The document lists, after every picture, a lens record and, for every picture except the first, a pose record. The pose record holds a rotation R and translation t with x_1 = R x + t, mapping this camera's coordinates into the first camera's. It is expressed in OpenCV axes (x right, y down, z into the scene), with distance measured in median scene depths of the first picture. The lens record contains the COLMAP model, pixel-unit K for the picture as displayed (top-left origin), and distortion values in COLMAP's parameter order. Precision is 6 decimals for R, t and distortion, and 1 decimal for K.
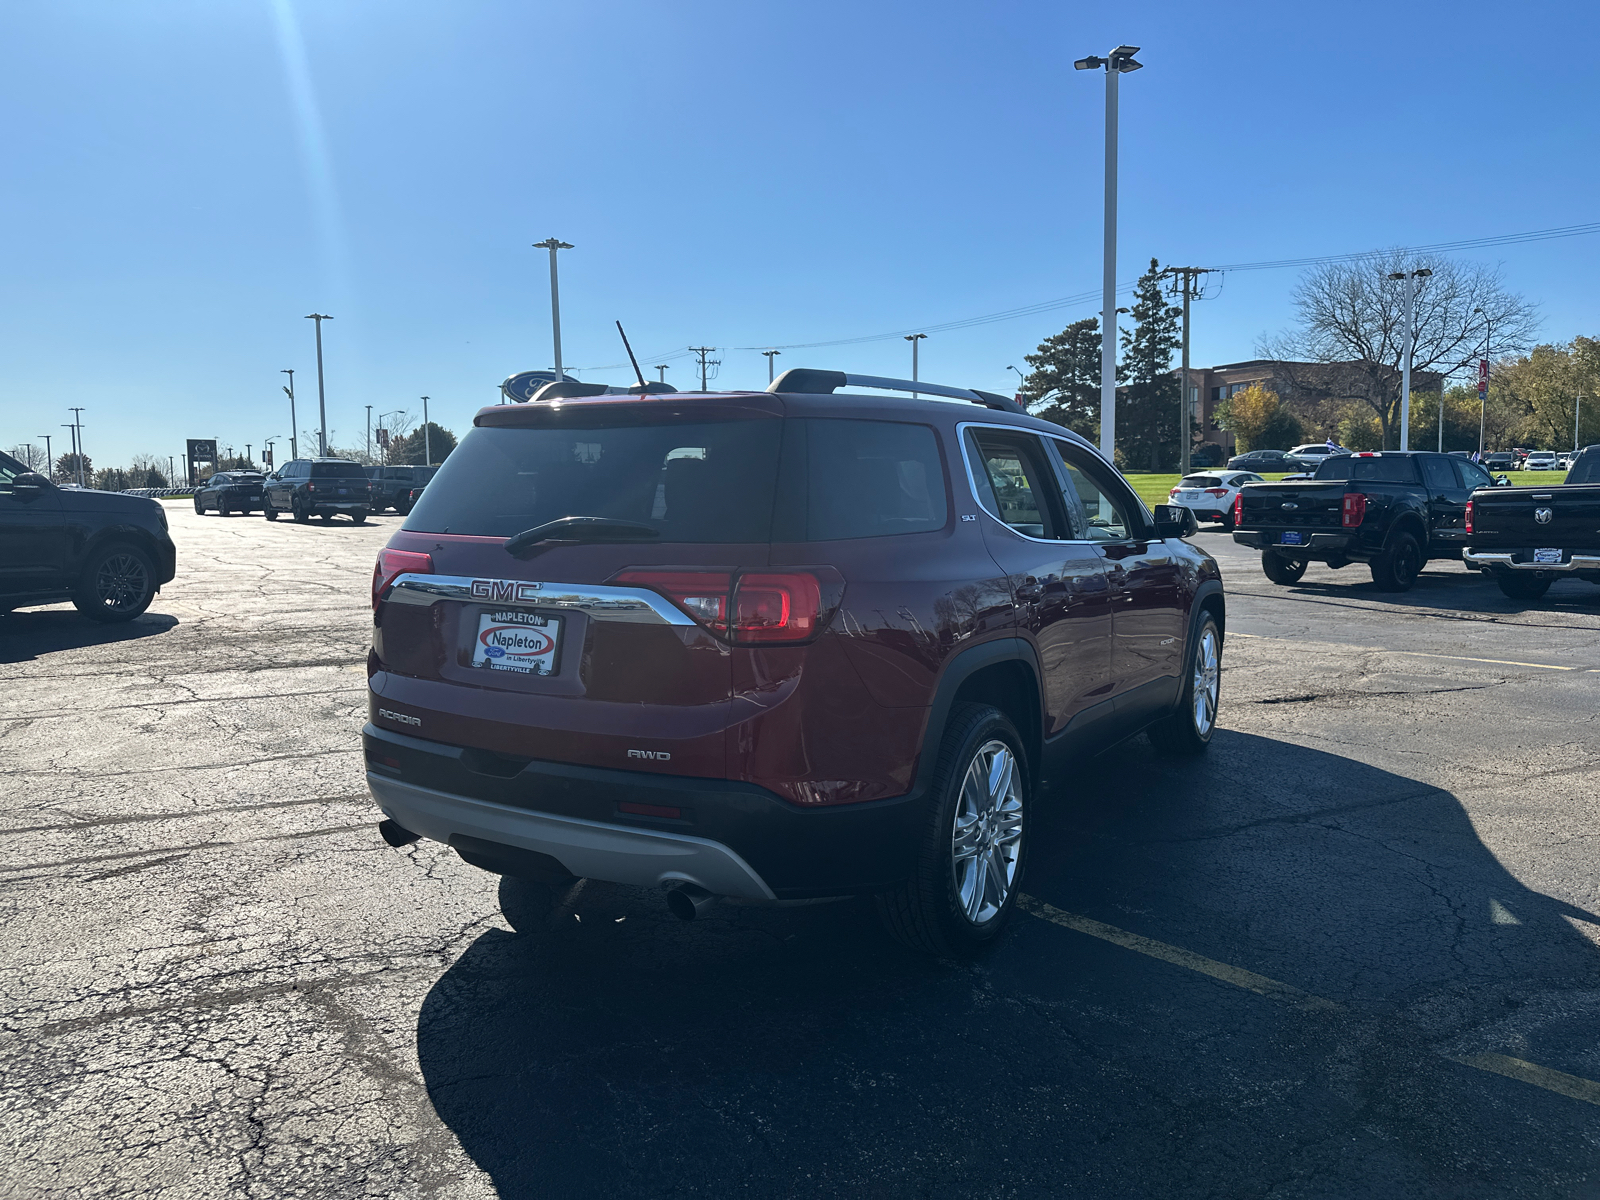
lens RADIAL K [[1159.0, 0, 806.6], [0, 1159.0, 596.3], [0, 0, 1]] dist [0.076232, -0.093112]
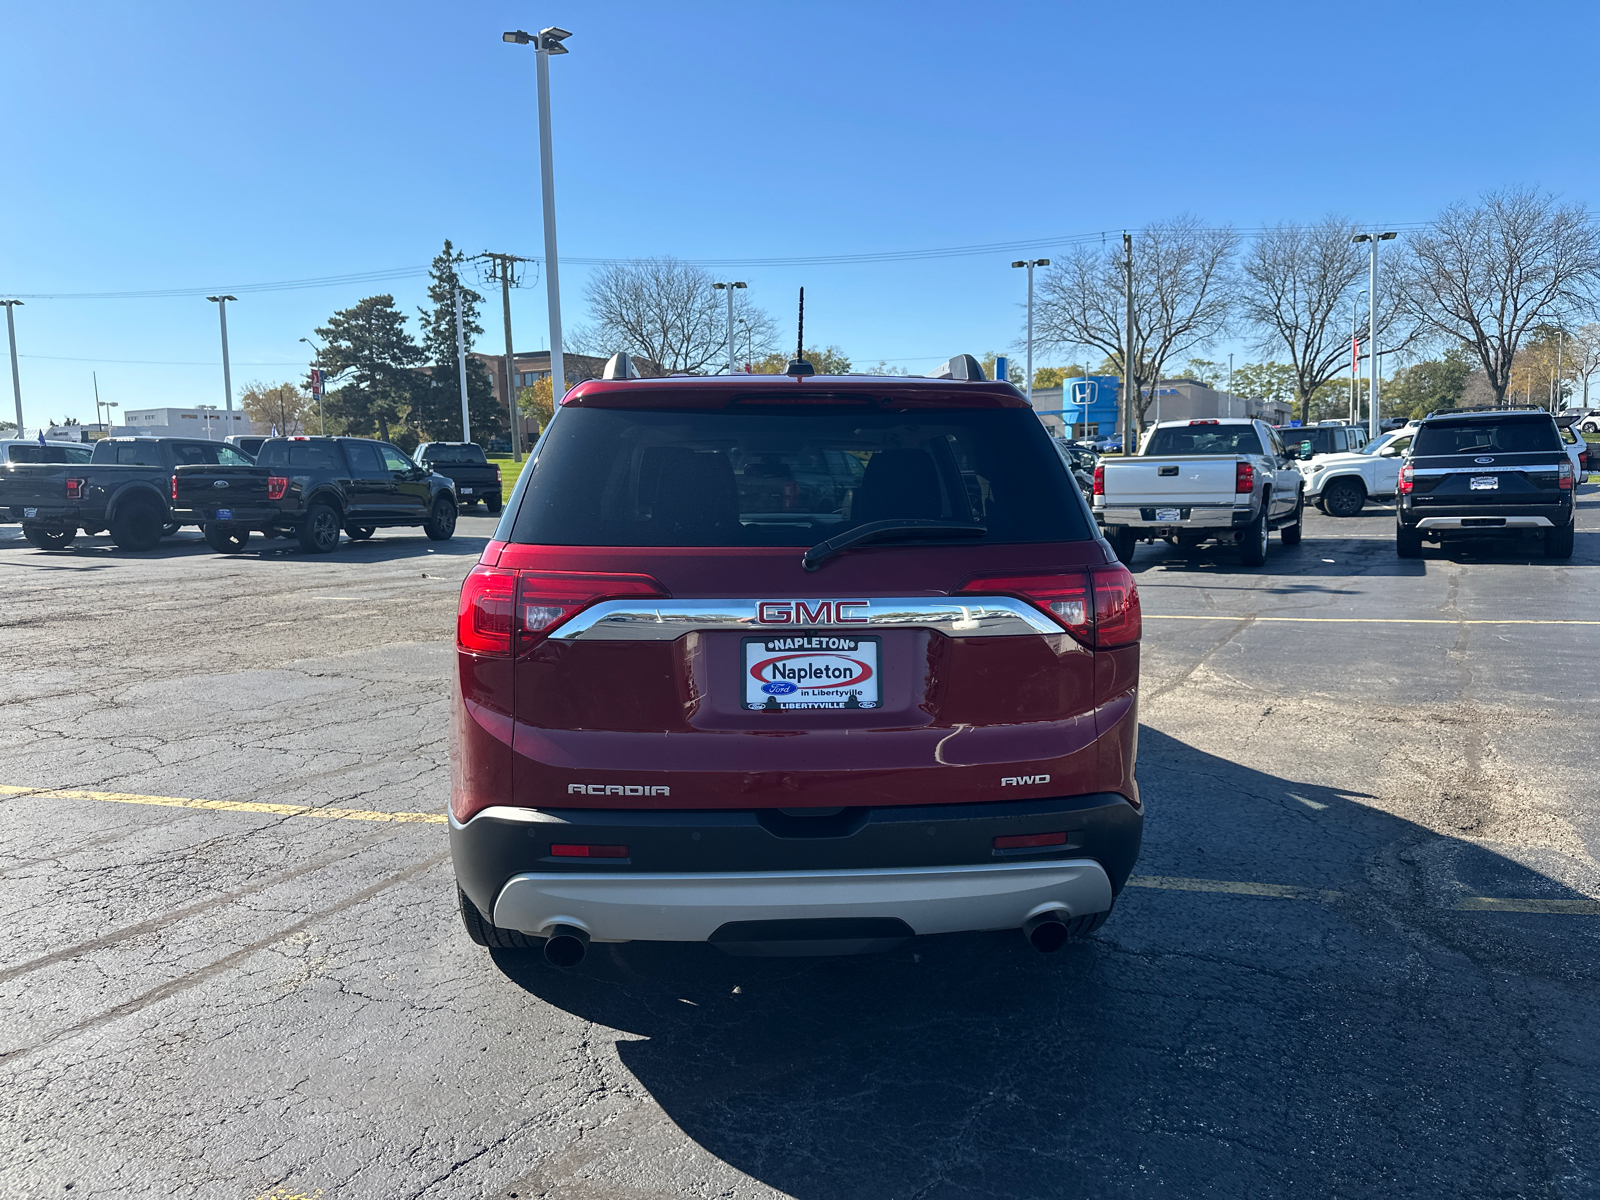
lens RADIAL K [[1156.1, 0, 800.0], [0, 1156.1, 600.0], [0, 0, 1]] dist [0.043359, -0.045941]
pose [[0.796688, -0.068588, 0.600486, -0.085893], [0.057902, 0.997632, 0.037129, -0.004917], [-0.601610, 0.005189, 0.798773, 0.041386]]
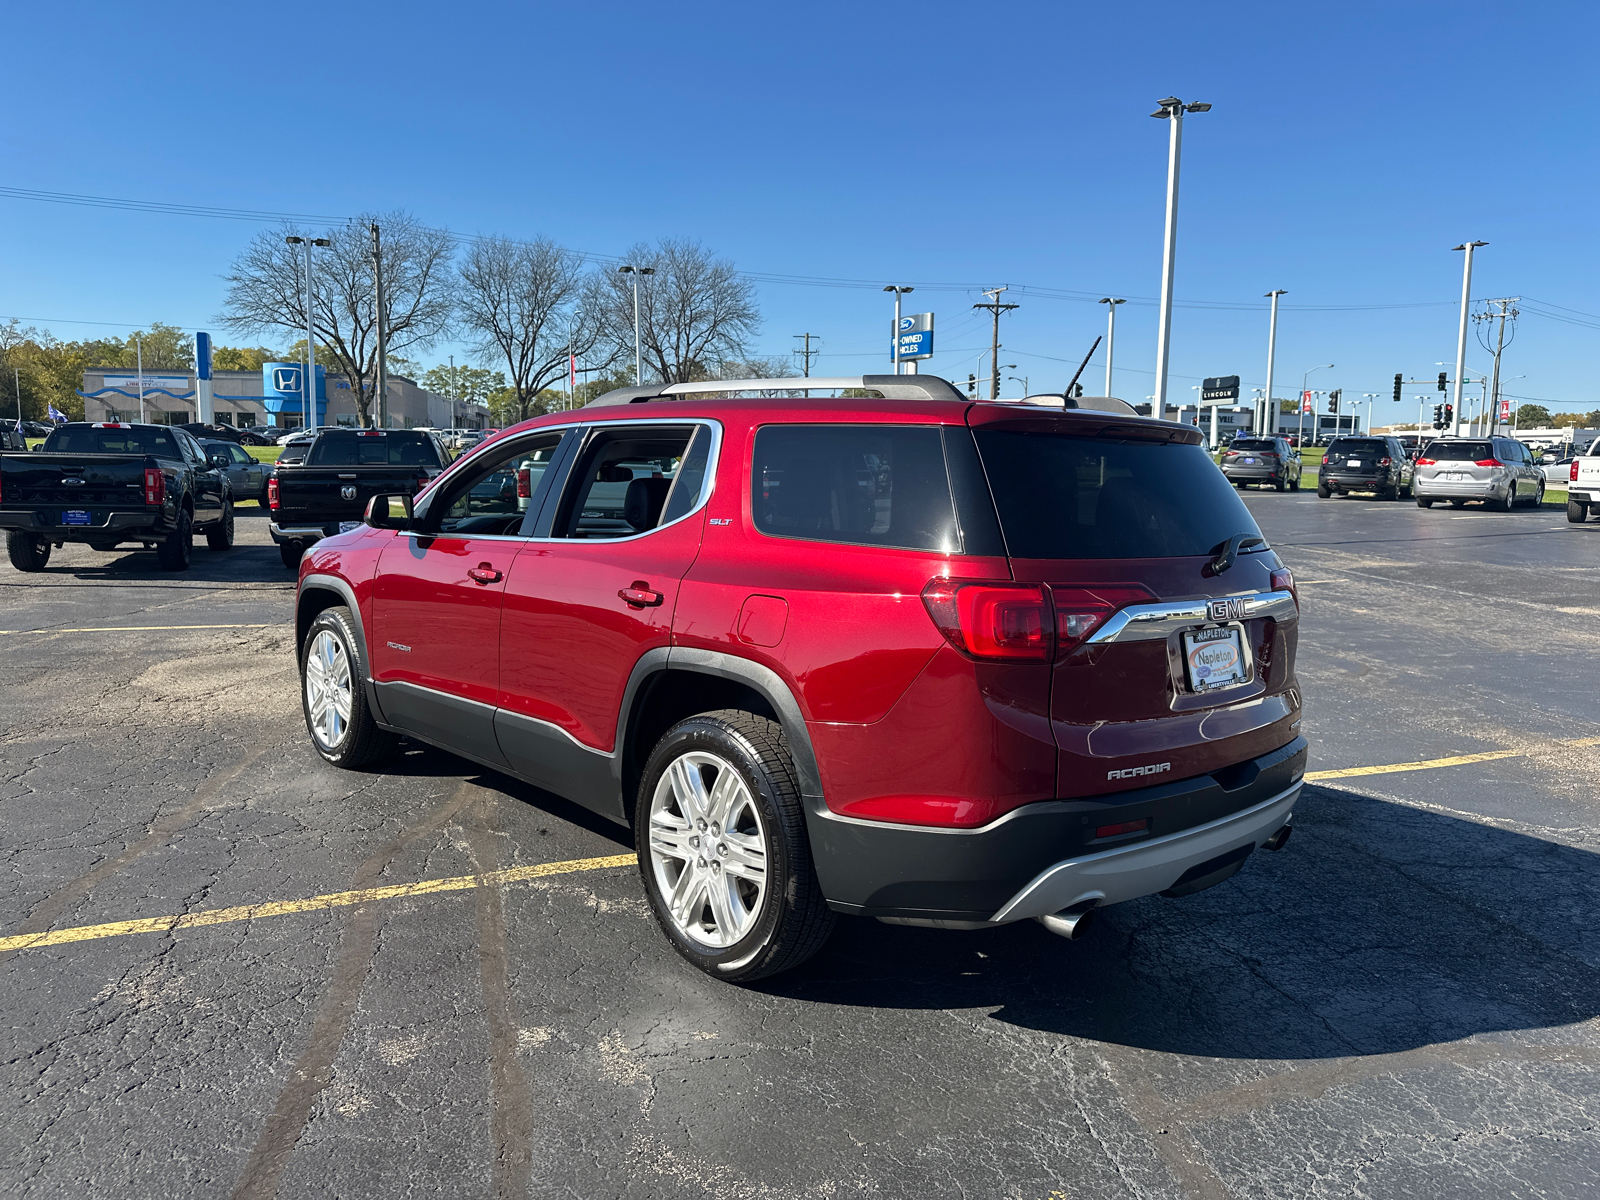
lens RADIAL K [[1159.0, 0, 806.6], [0, 1159.0, 596.3], [0, 0, 1]] dist [0.076232, -0.093112]
pose [[0.215546, -0.089815, 0.972354, -0.152412], [0.058429, 0.995163, 0.078969, -0.013424], [-0.974744, 0.039792, 0.219752, 0.130108]]
